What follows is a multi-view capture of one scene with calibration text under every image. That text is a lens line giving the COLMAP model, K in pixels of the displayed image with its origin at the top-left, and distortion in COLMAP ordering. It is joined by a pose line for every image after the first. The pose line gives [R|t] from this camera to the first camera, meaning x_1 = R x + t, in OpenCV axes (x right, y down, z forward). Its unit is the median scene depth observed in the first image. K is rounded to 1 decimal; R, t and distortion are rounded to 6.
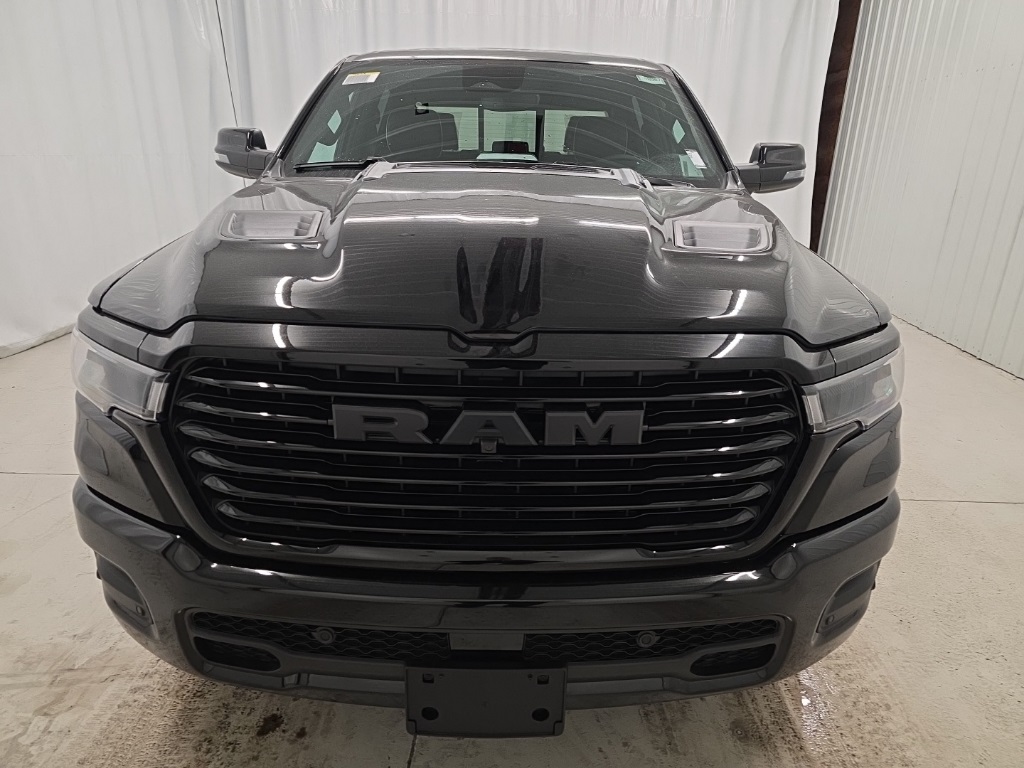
lens RADIAL K [[685.1, 0, 520.9], [0, 685.1, 382.3], [0, 0, 1]] dist [0.040926, -0.029603]
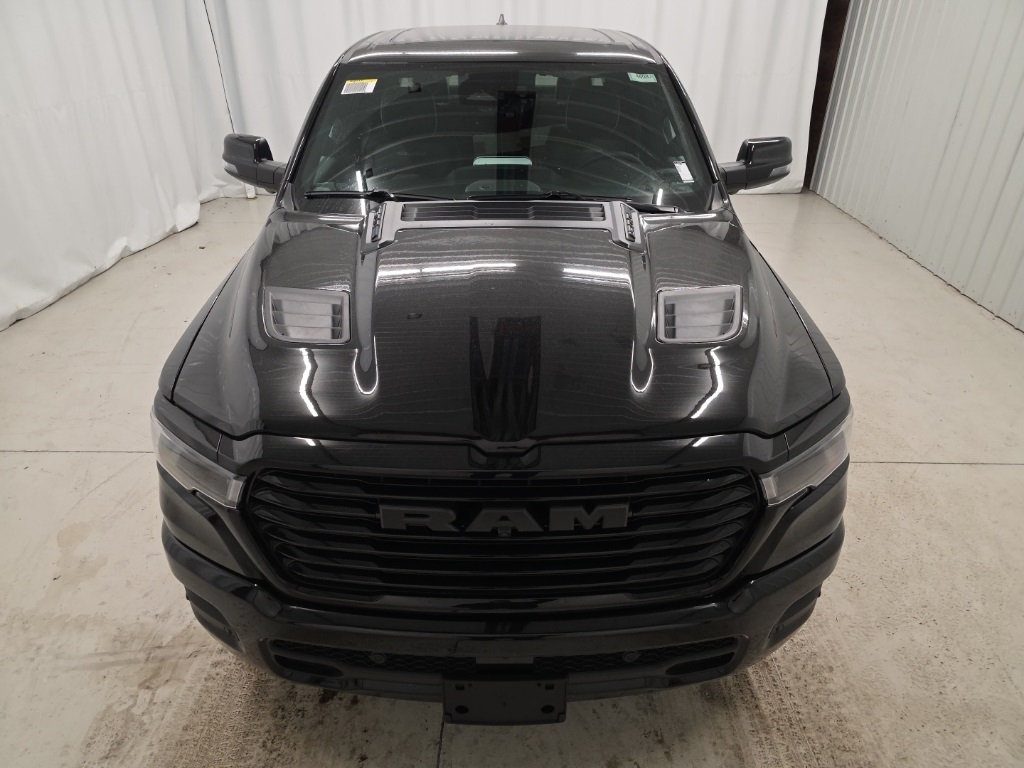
lens RADIAL K [[685.1, 0, 502.6], [0, 685.1, 387.2], [0, 0, 1]] dist [0.040926, -0.029603]
pose [[0.999574, -0.022915, -0.018065, -0.016263], [0.025657, 0.985096, 0.170084, -0.286577], [0.013899, -0.170475, 0.985264, -0.143927]]
